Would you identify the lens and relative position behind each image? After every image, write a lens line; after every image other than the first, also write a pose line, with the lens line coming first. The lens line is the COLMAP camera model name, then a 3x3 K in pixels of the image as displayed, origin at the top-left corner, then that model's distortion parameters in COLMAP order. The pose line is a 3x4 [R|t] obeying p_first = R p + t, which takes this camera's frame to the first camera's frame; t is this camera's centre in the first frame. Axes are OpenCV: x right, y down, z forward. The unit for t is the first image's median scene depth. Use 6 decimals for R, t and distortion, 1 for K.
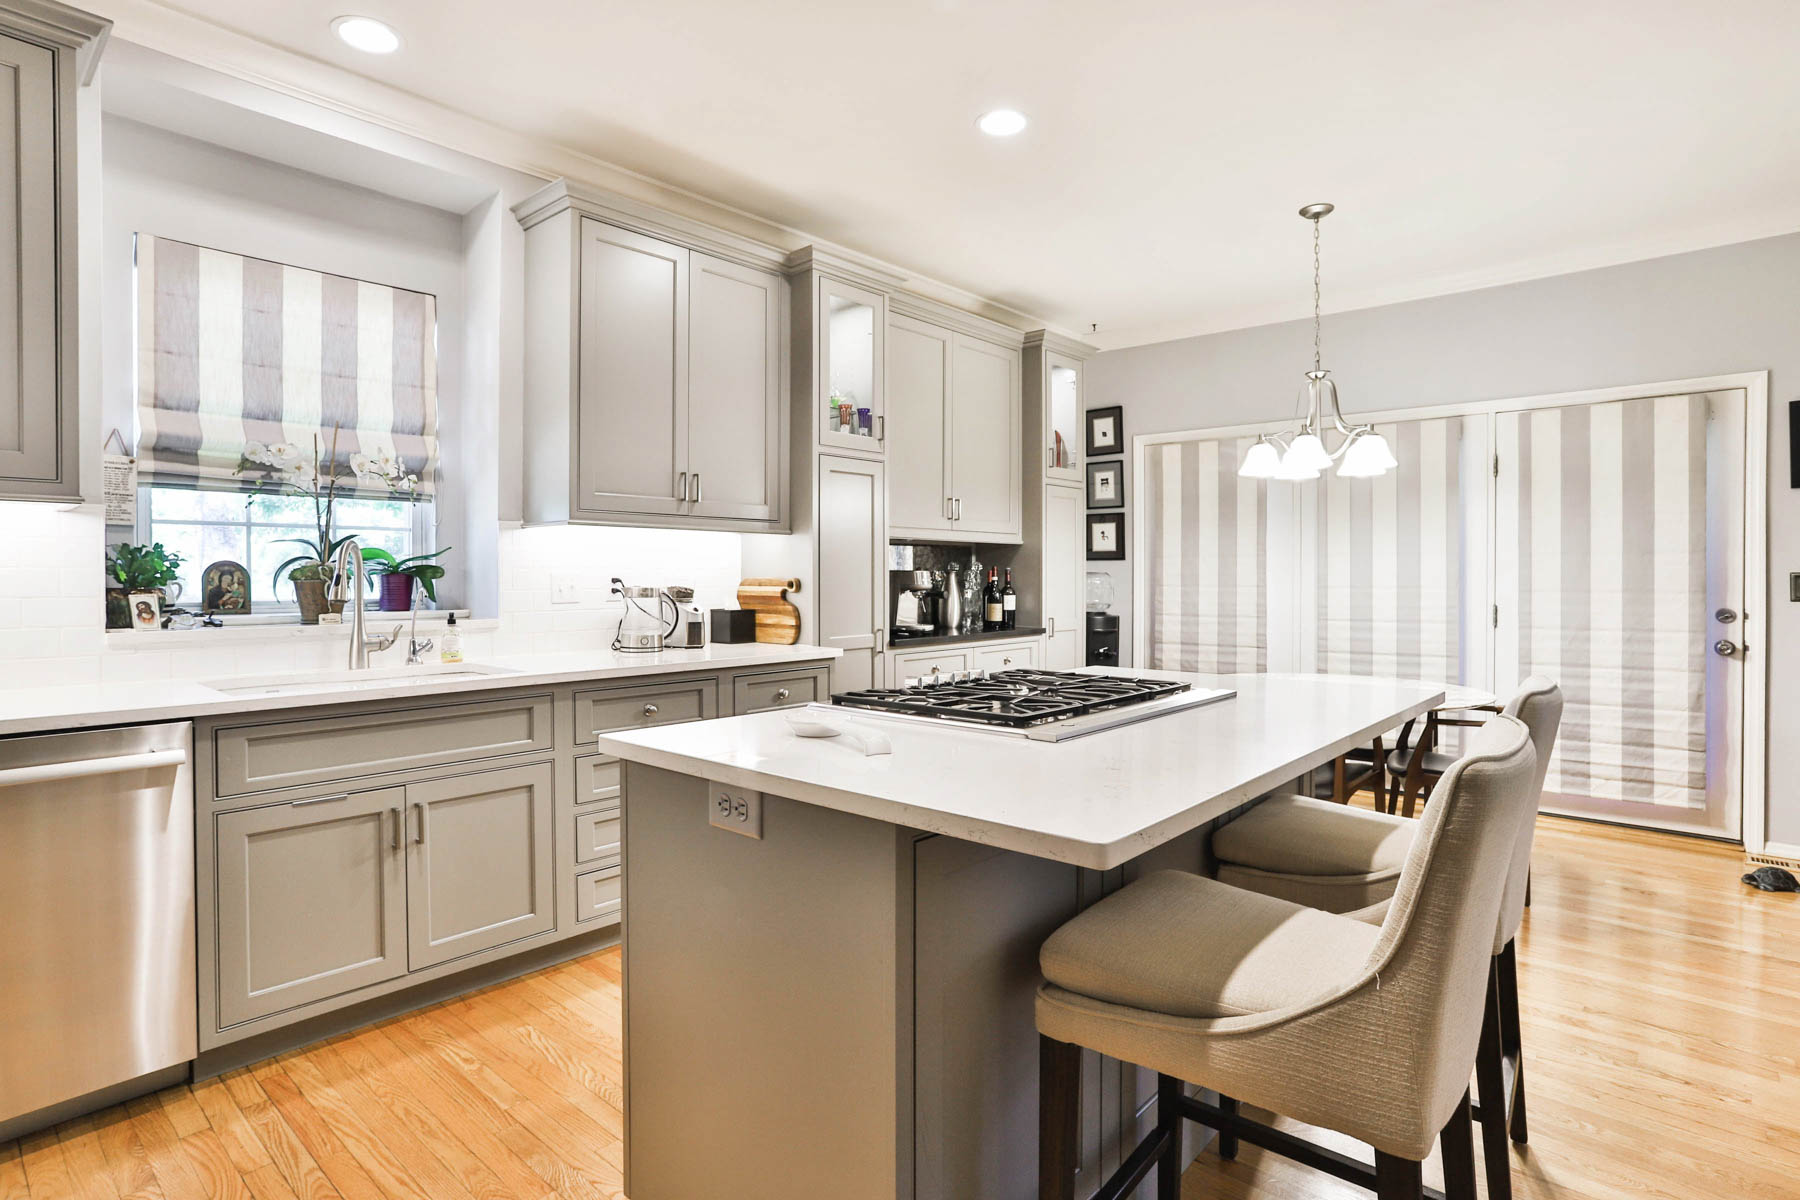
lens RADIAL K [[946.5, 0, 905.6], [0, 946.5, 588.1], [0, 0, 1]] dist [-0.012222, 0.015340]
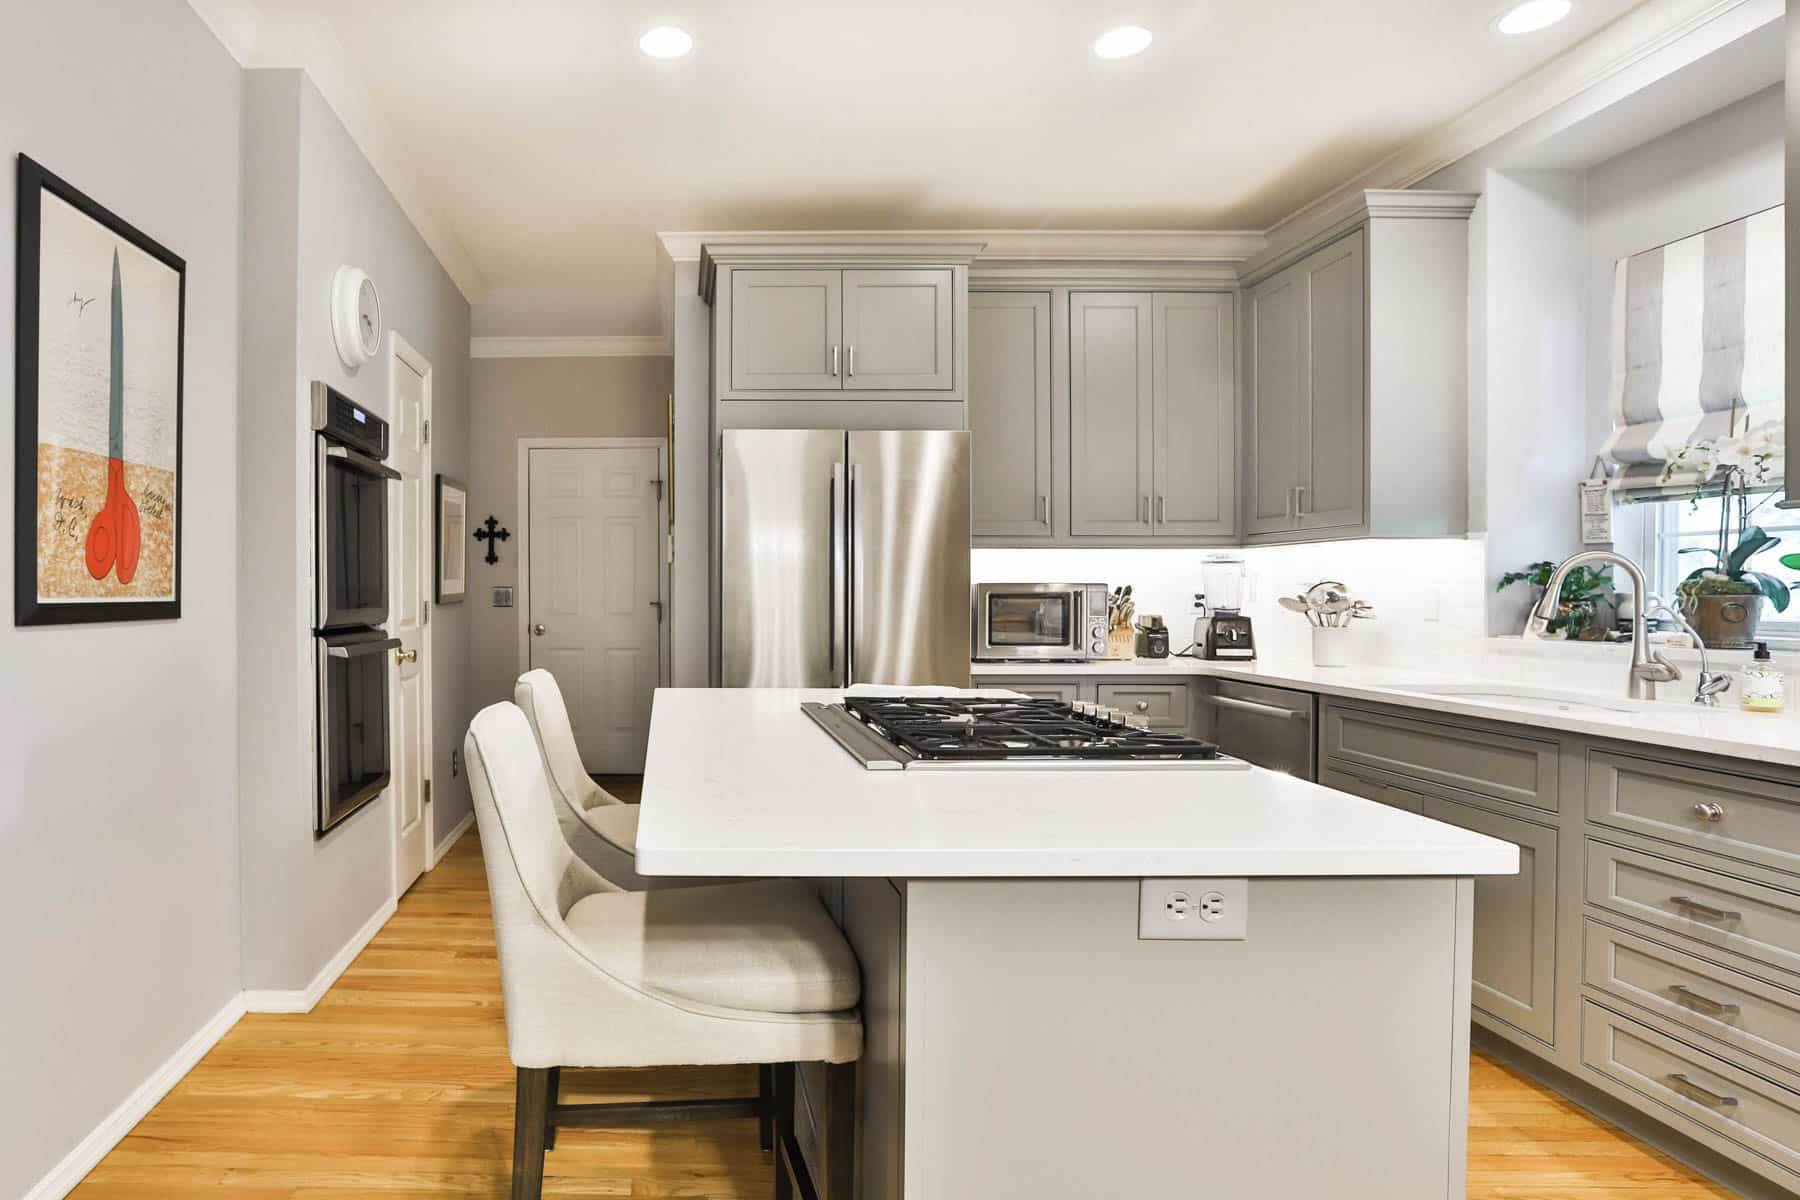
lens RADIAL K [[1032.3, 0, 709.6], [0, 1032.3, 603.4], [0, 0, 1]] dist [-0.000749, 0.004790]
pose [[-0.729223, 0.008962, -0.684218, 0.654900], [-0.009272, 0.999693, 0.022977, -0.014704], [0.684214, 0.023099, -0.728916, 1.072034]]
